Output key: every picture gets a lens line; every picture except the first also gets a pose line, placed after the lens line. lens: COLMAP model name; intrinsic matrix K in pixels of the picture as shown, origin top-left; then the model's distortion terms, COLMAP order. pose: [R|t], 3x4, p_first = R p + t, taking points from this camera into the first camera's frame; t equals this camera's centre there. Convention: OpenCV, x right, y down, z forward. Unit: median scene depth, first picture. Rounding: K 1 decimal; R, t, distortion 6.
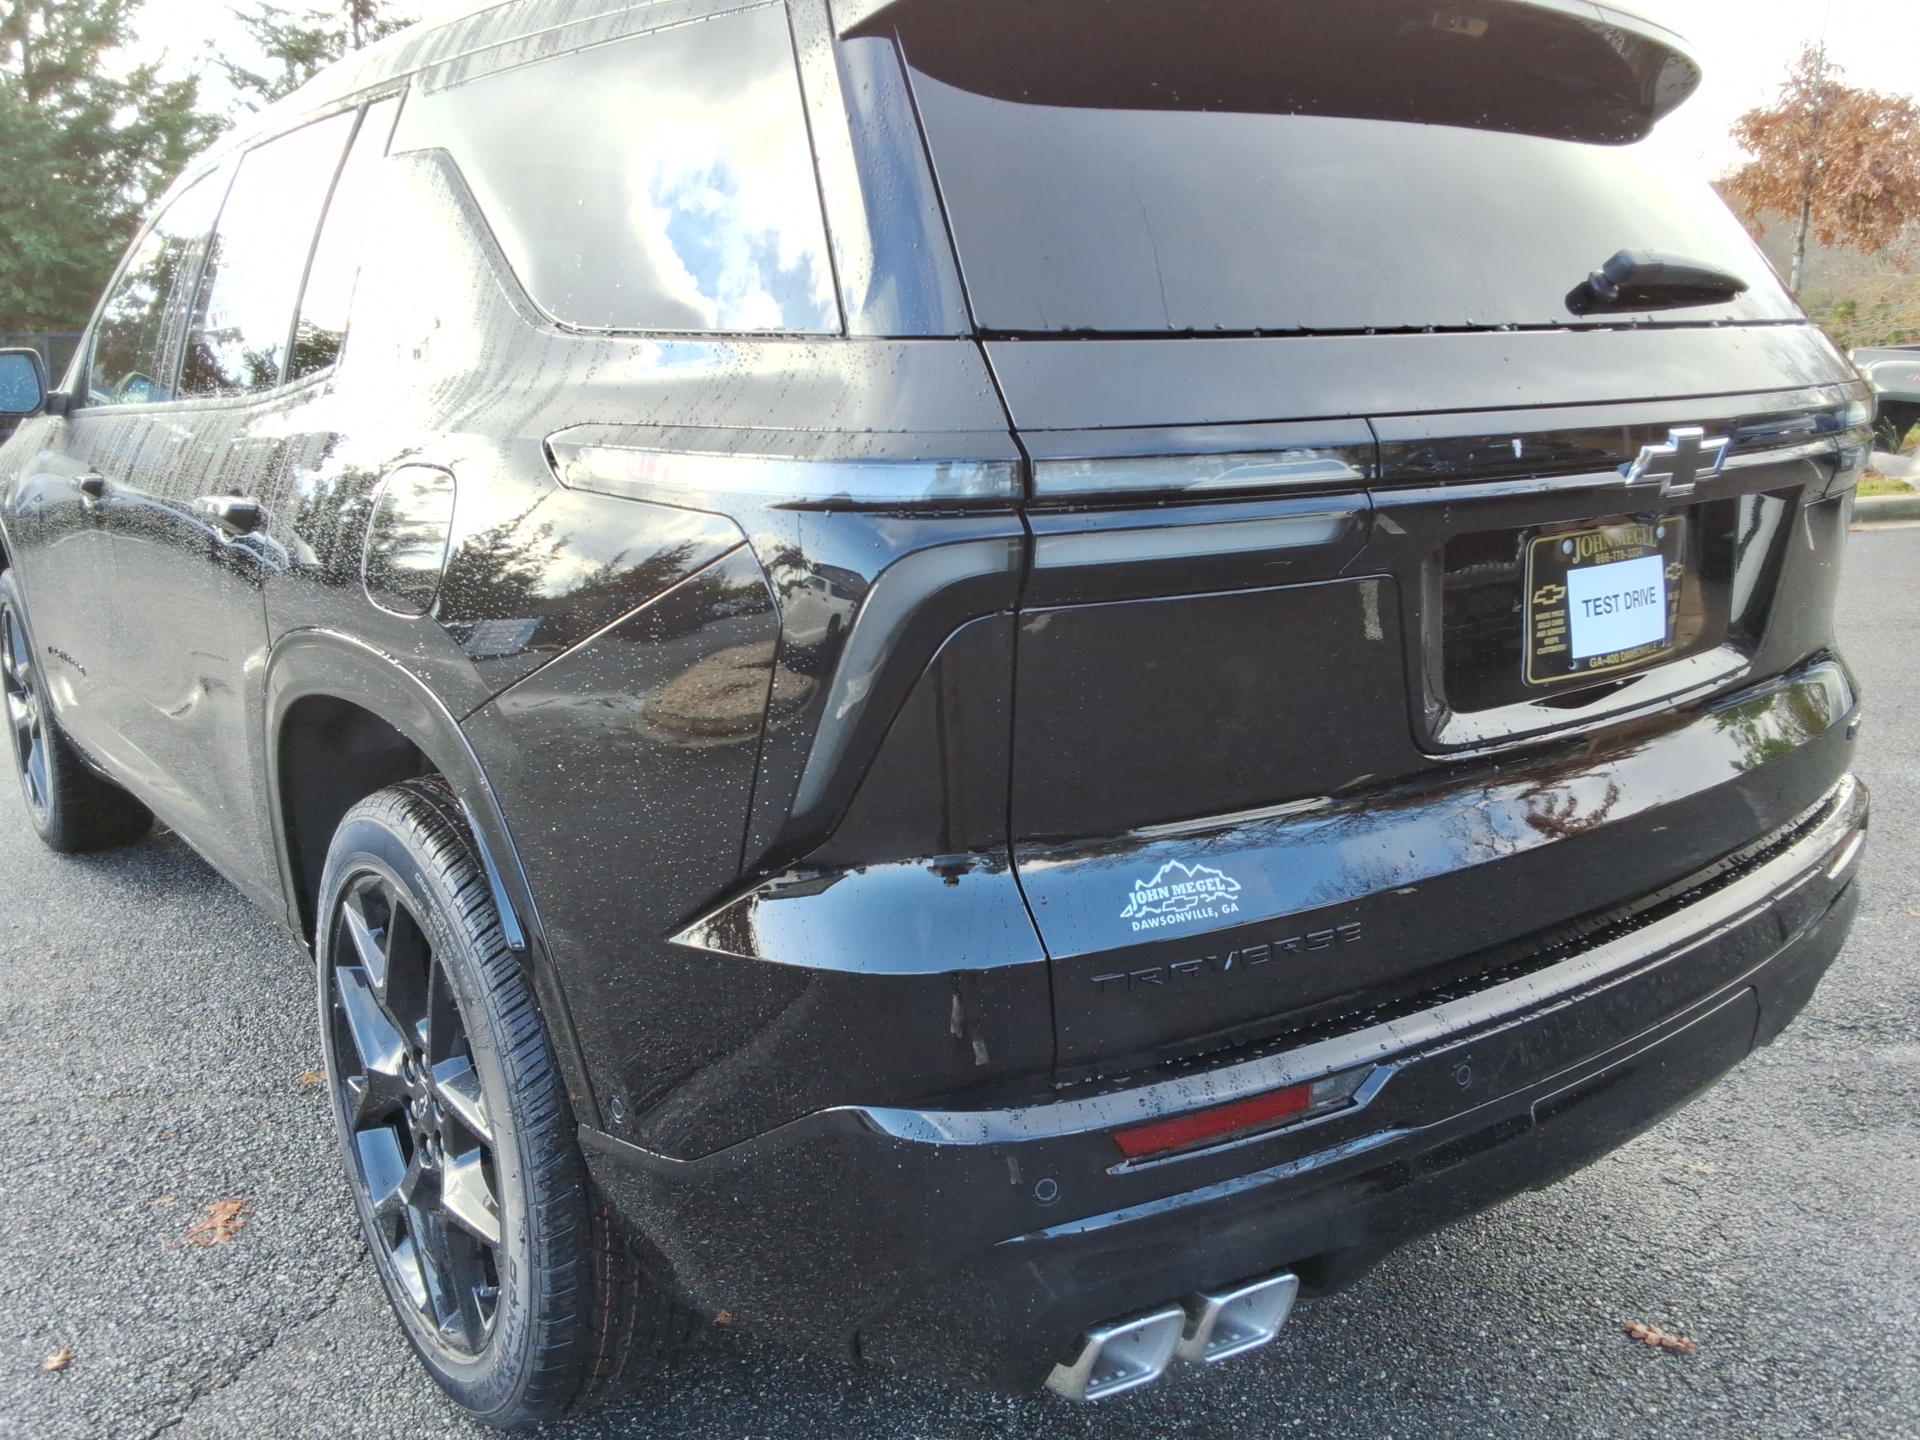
lens RADIAL K [[1560.1, 0, 983.0], [0, 1560.1, 718.4], [0, 0, 1]] dist [0.111106, -0.158641]
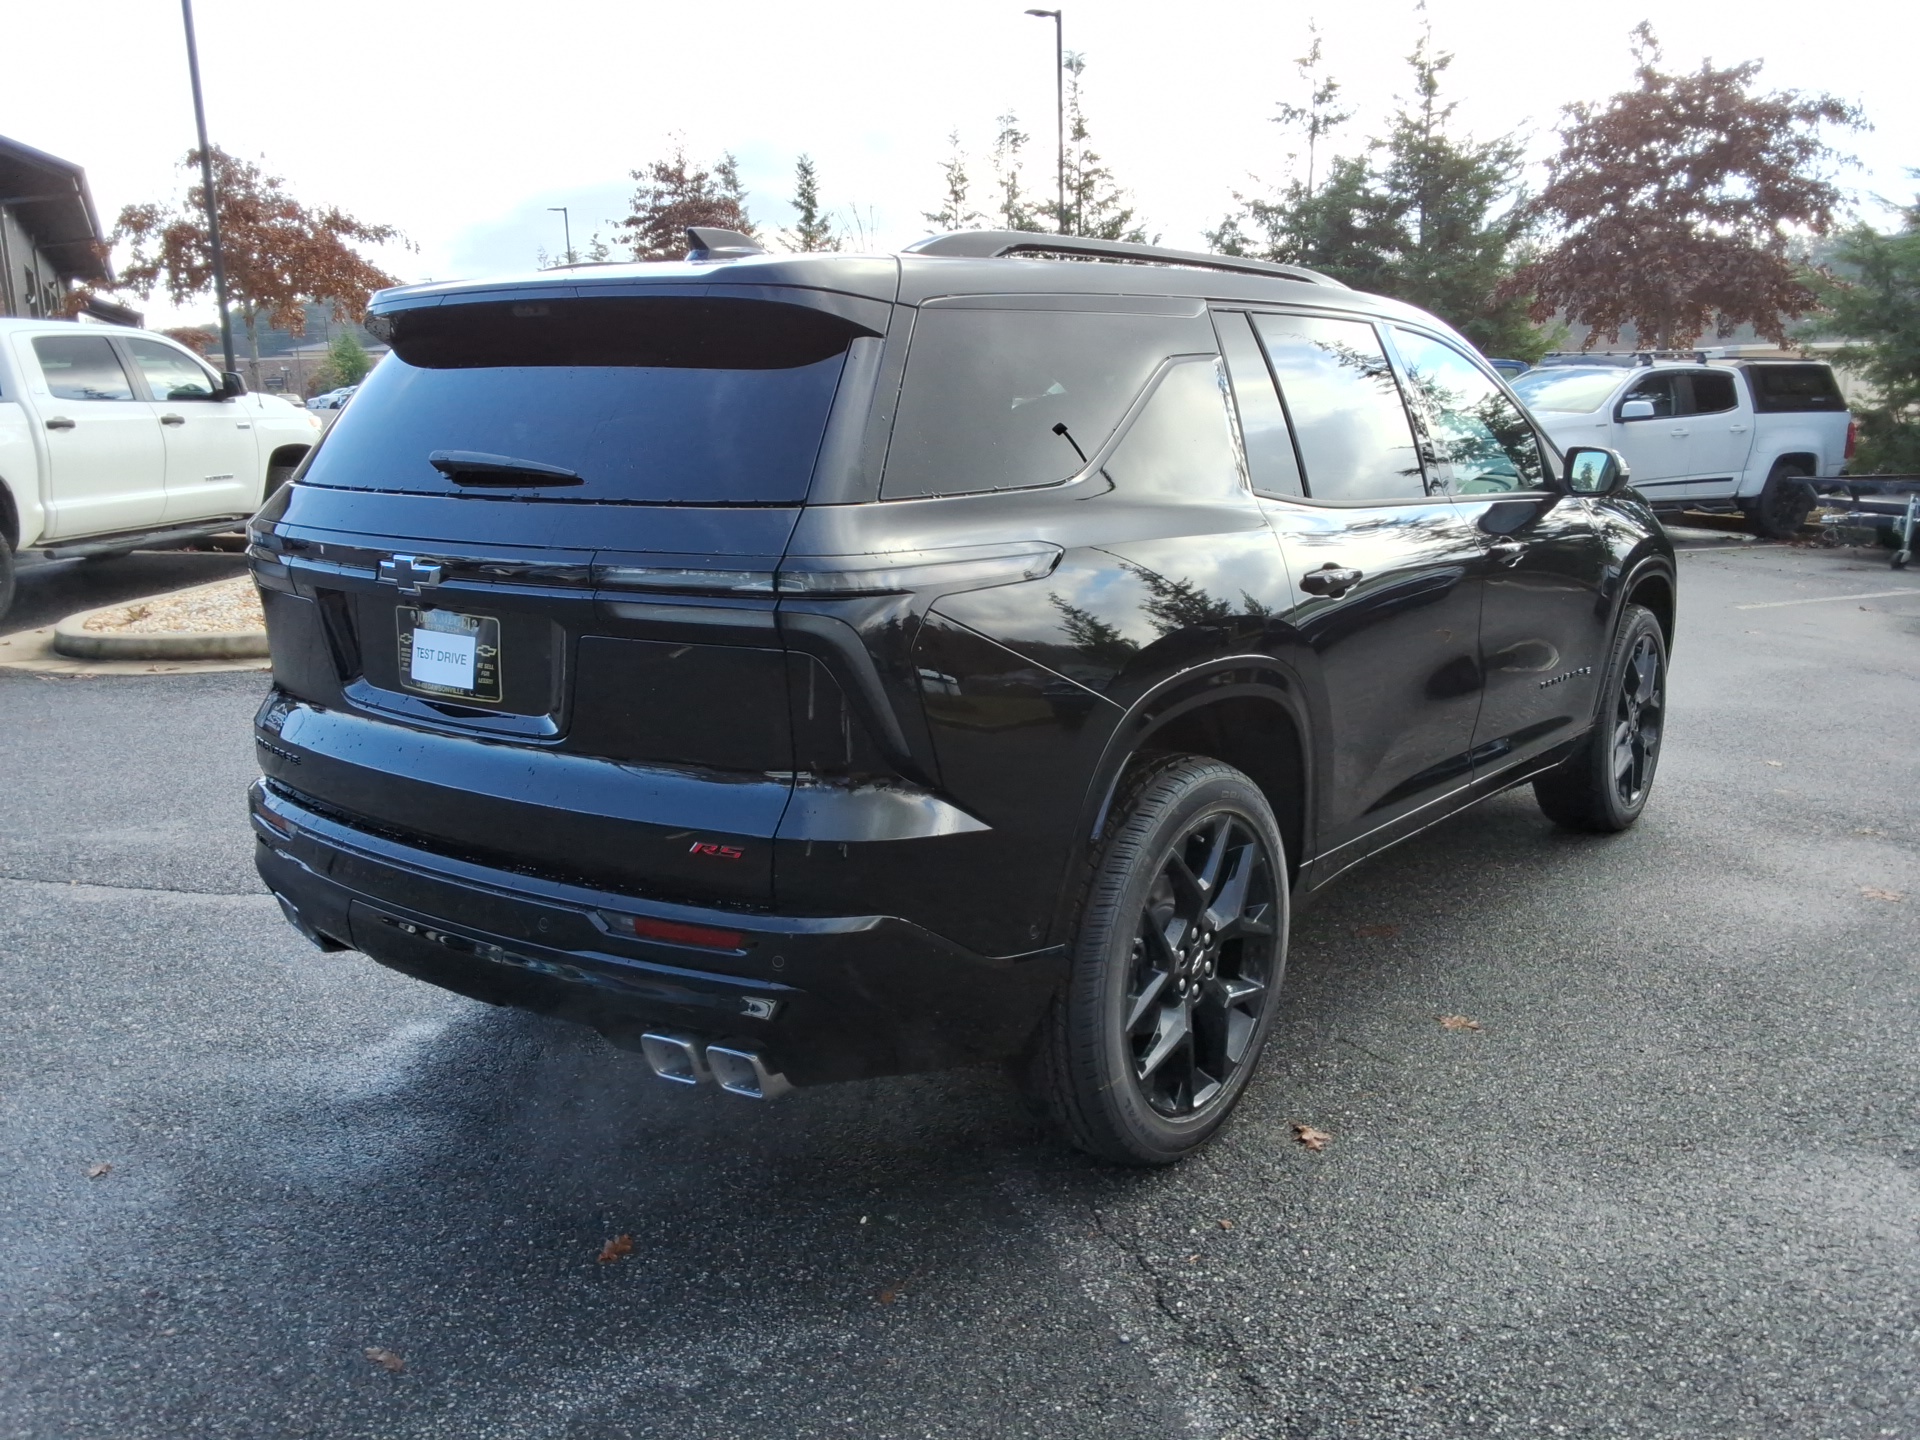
lens RADIAL K [[1561.7, 0, 988.1], [0, 1561.7, 724.9], [0, 0, 1]] dist [0.114004, -0.138715]
pose [[0.254152, 0.210752, -0.943923, 1.683778], [-0.226976, 0.961710, 0.153610, -0.307962], [0.940154, 0.175207, 0.292256, 0.837476]]
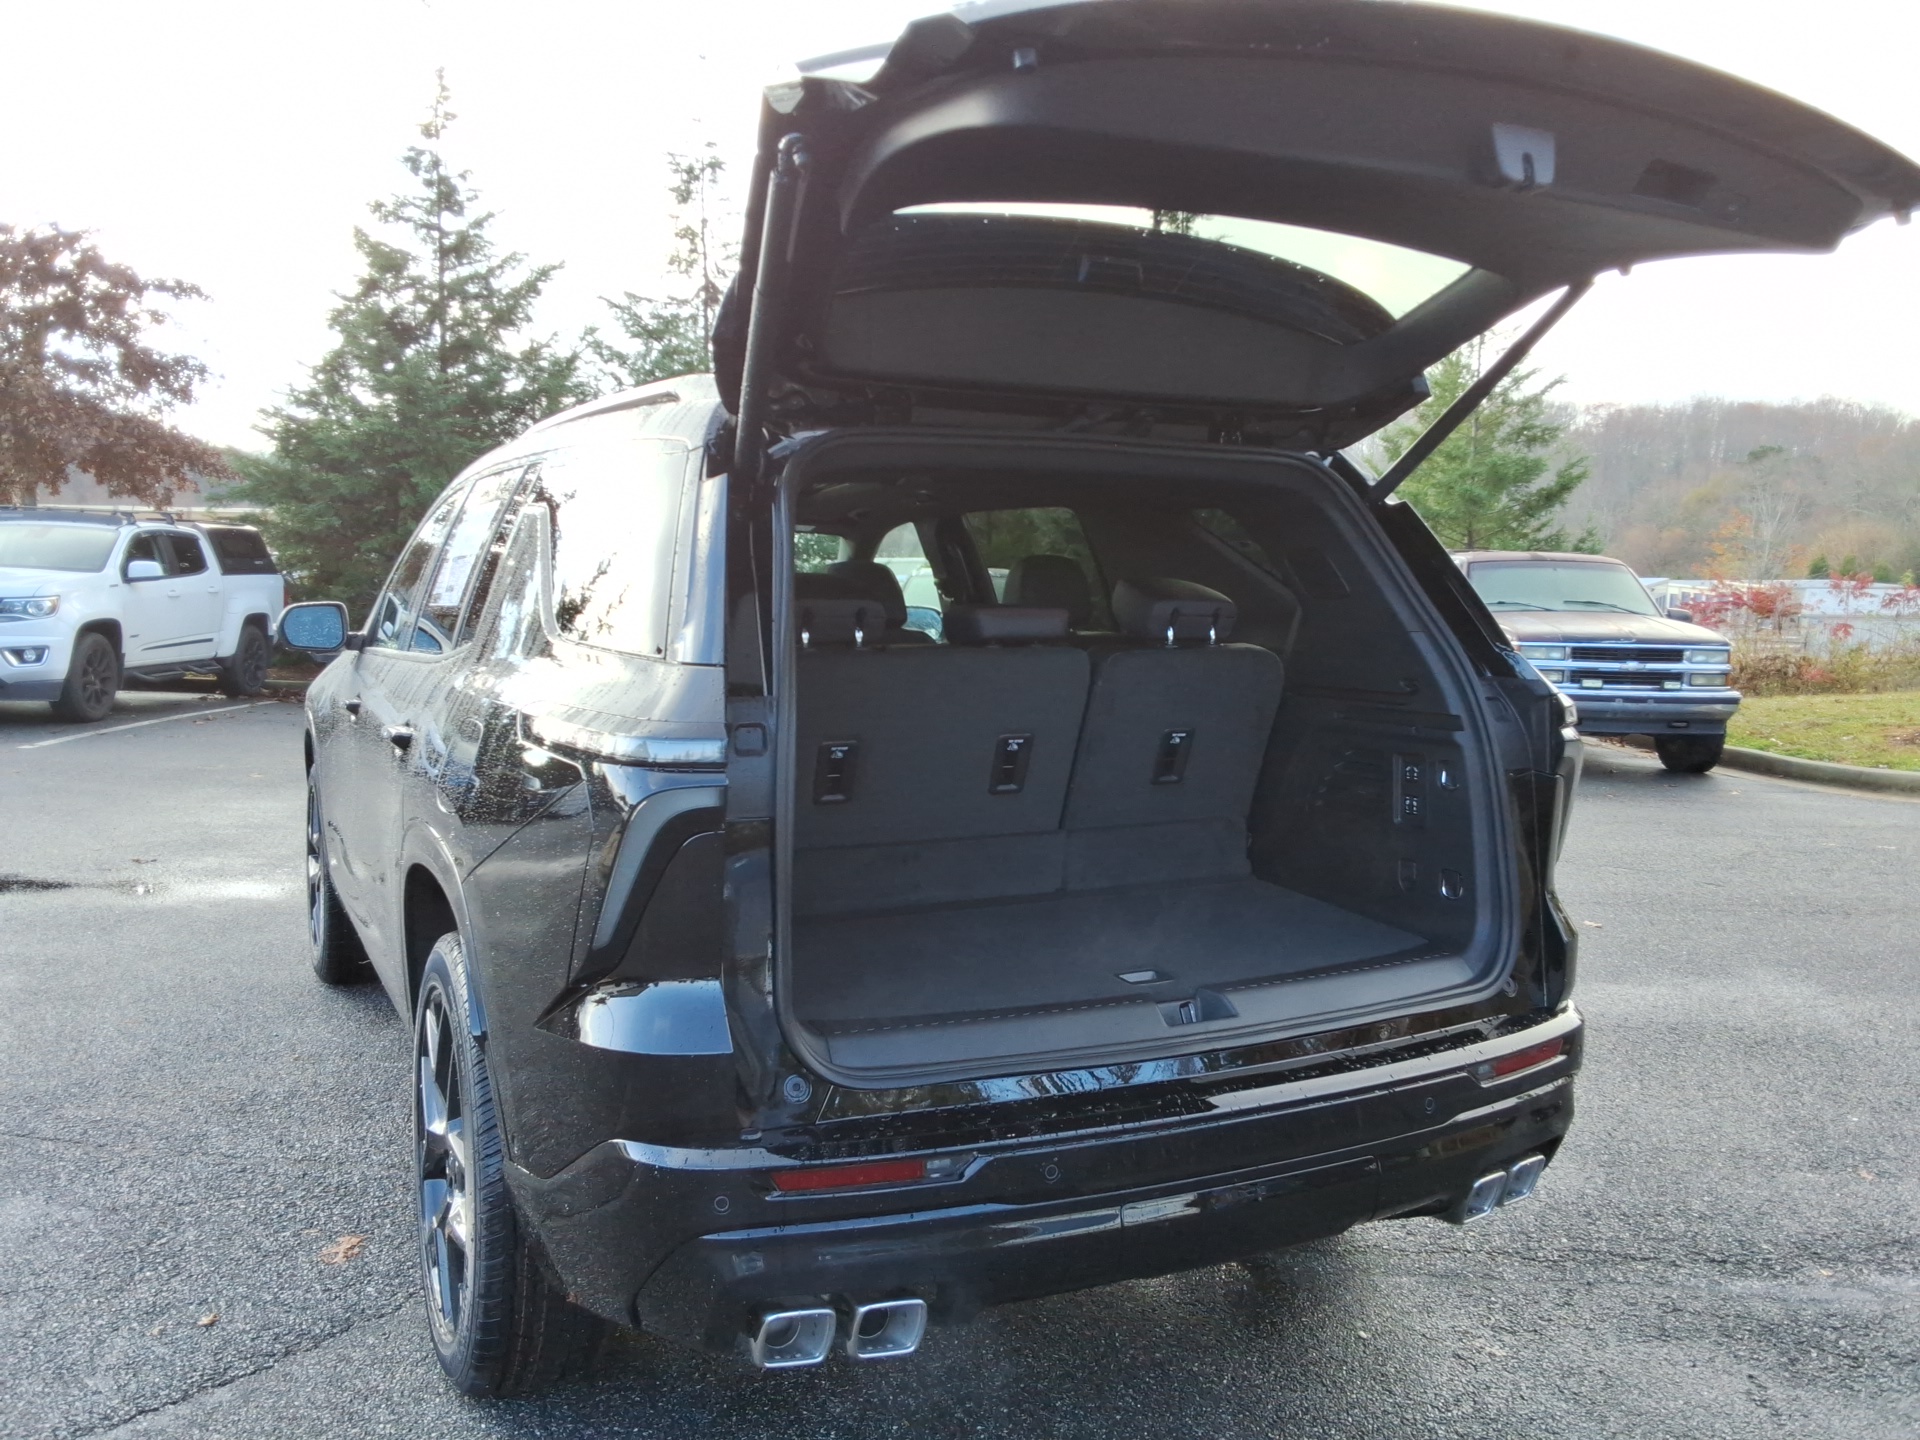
lens RADIAL K [[1560.1, 0, 983.0], [0, 1560.1, 718.4], [0, 0, 1]] dist [0.111106, -0.158641]
pose [[0.979037, 0.046179, -0.198376, 0.359642], [-0.073408, 0.988504, -0.132178, 0.007270], [0.189992, 0.143969, 0.971172, -0.334176]]
